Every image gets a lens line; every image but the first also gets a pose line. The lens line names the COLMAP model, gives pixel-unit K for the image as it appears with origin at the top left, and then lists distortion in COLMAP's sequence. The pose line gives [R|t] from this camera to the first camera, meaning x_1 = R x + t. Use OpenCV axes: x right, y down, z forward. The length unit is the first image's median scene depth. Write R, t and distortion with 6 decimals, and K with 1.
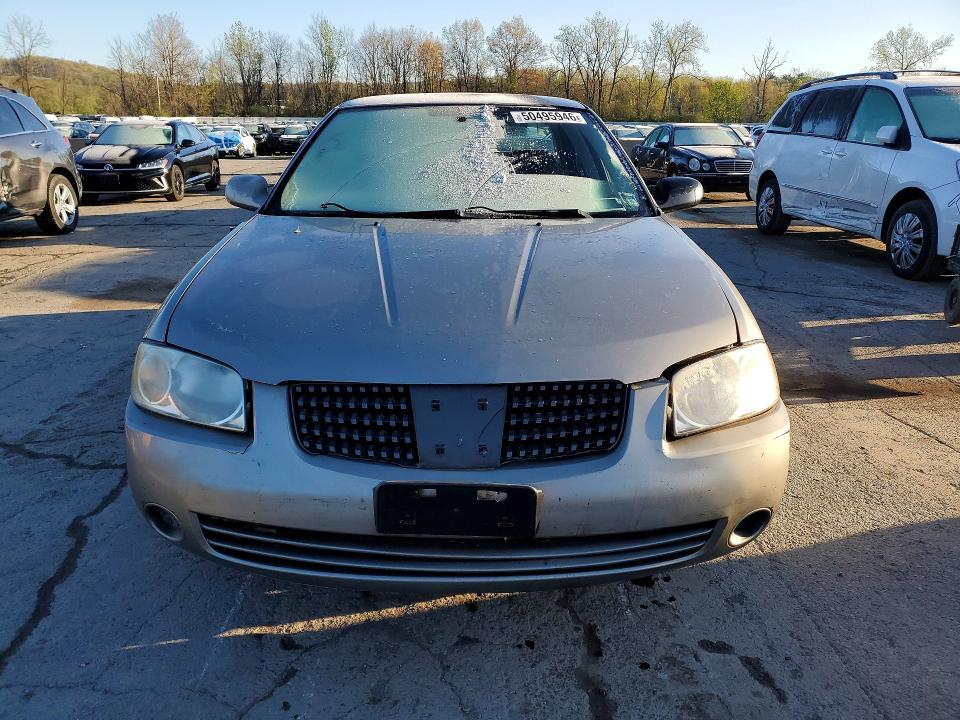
lens RADIAL K [[775.7, 0, 487.9], [0, 775.7, 362.0], [0, 0, 1]] dist [0.026053, -0.005044]
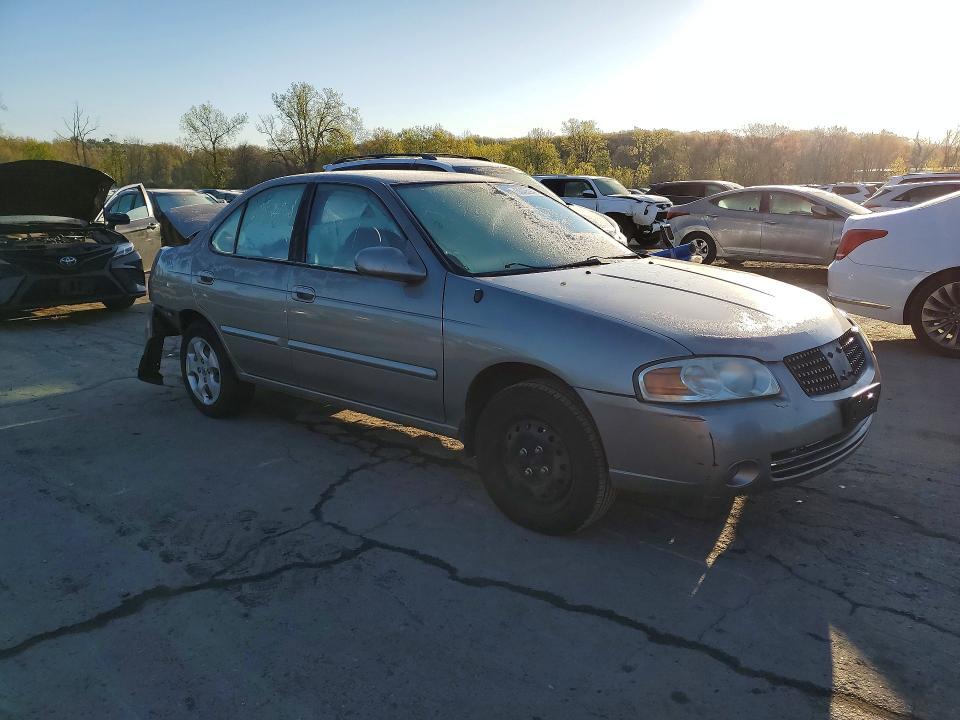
lens RADIAL K [[775.7, 0, 486.8], [0, 775.7, 362.8], [0, 0, 1]] dist [0.026053, -0.005044]
pose [[0.655023, -0.168007, 0.736694, -1.522191], [0.222105, 0.974707, 0.024805, -0.118609], [-0.722229, 0.147376, 0.675771, 0.291151]]
